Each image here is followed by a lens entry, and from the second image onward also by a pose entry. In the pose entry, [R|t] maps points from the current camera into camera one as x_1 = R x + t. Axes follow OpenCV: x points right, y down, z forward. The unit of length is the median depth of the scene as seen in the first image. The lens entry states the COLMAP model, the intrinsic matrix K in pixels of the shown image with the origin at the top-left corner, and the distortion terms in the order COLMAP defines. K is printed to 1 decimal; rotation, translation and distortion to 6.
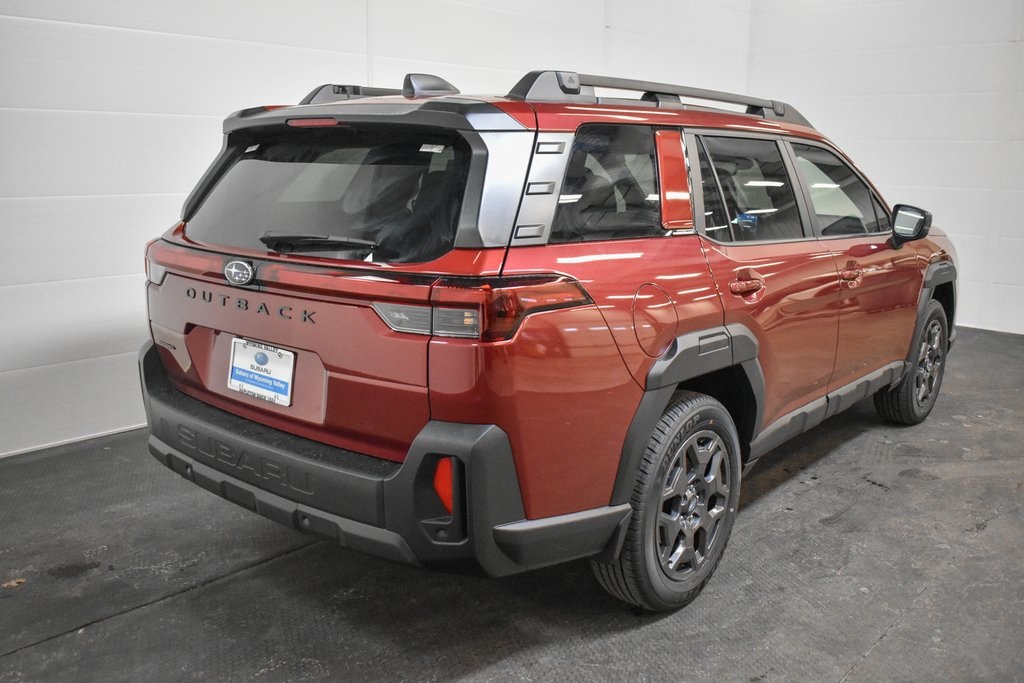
lens RADIAL K [[906.3, 0, 512.4], [0, 906.3, 340.3], [0, 0, 1]] dist [0.000435, -0.000092]
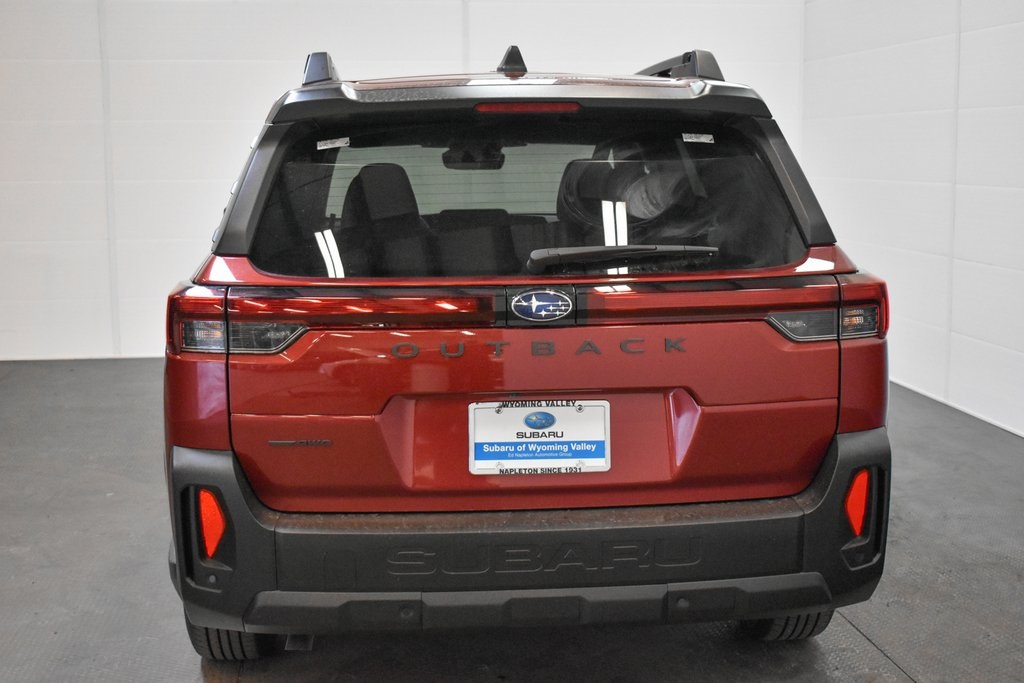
lens RADIAL K [[1364.9, 0, 511.9], [0, 1364.9, 343.9], [0, 0, 1]] dist [-0.006714, 0.000000]
pose [[0.705986, -0.118666, 0.698214, -1.083841], [0.161090, 0.986928, 0.004851, -0.051675], [-0.689662, 0.109050, 0.715873, 0.208737]]
